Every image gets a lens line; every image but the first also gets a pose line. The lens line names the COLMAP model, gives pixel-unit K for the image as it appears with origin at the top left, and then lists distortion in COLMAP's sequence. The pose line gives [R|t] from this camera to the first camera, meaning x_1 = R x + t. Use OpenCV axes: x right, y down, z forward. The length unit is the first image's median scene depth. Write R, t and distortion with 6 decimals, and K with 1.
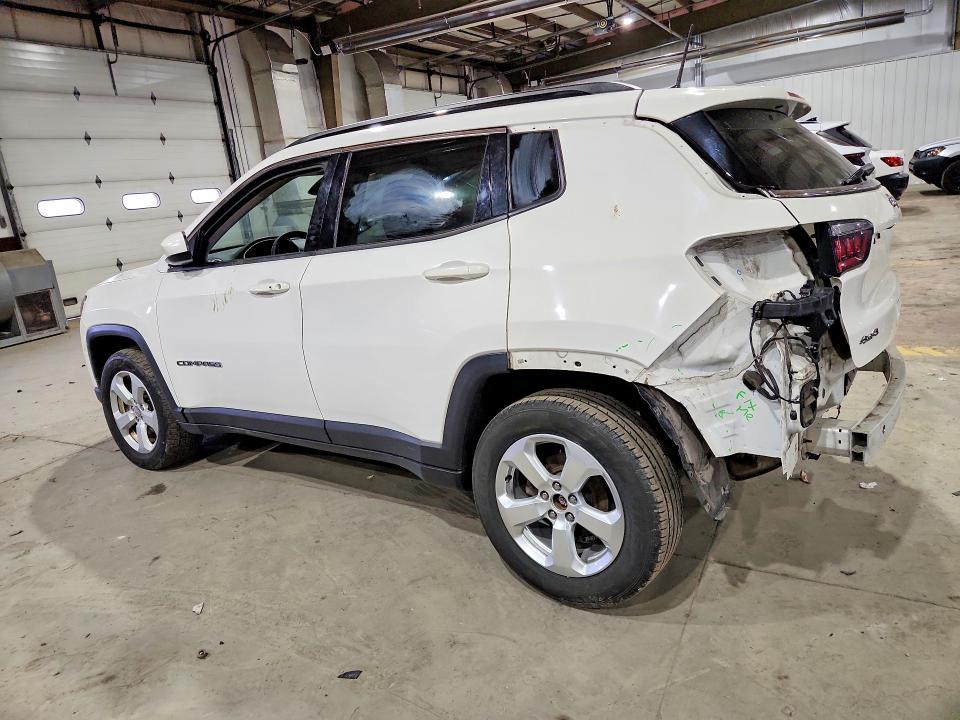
lens RADIAL K [[669.6, 0, 486.9], [0, 669.6, 352.7], [0, 0, 1]] dist [0.032103, -0.021263]
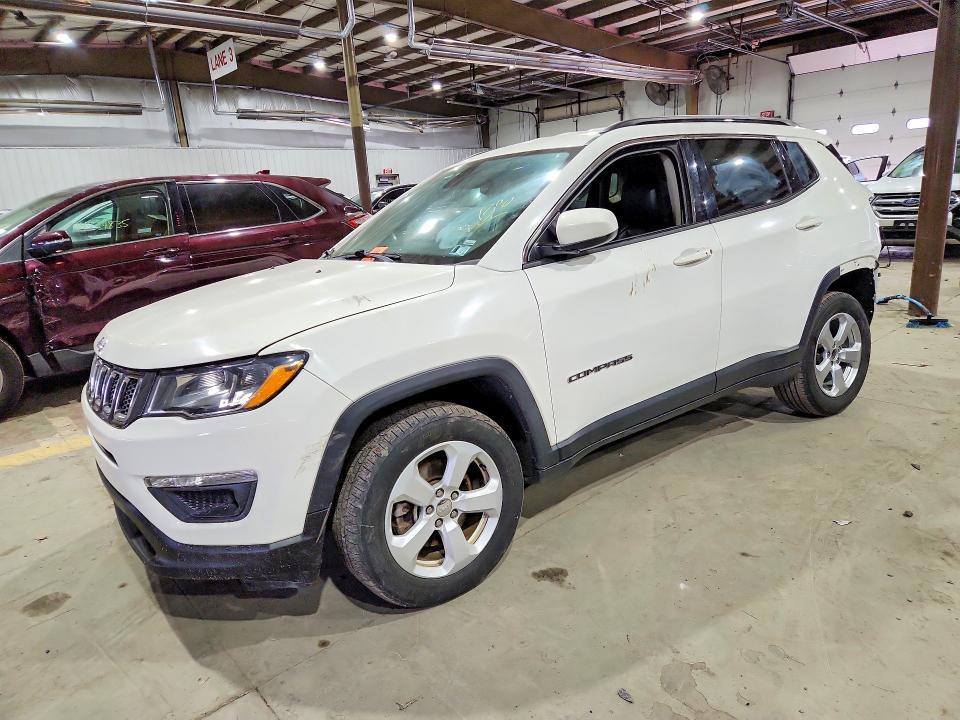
lens RADIAL K [[648.7, 0, 485.1], [0, 648.7, 367.4], [0, 0, 1]] dist [-0.004766, 0.003044]
pose [[0.323958, -0.169829, 0.930704, -1.267136], [0.267942, 0.959948, 0.081900, -0.090994], [-0.907336, 0.222843, 0.356487, 0.884863]]
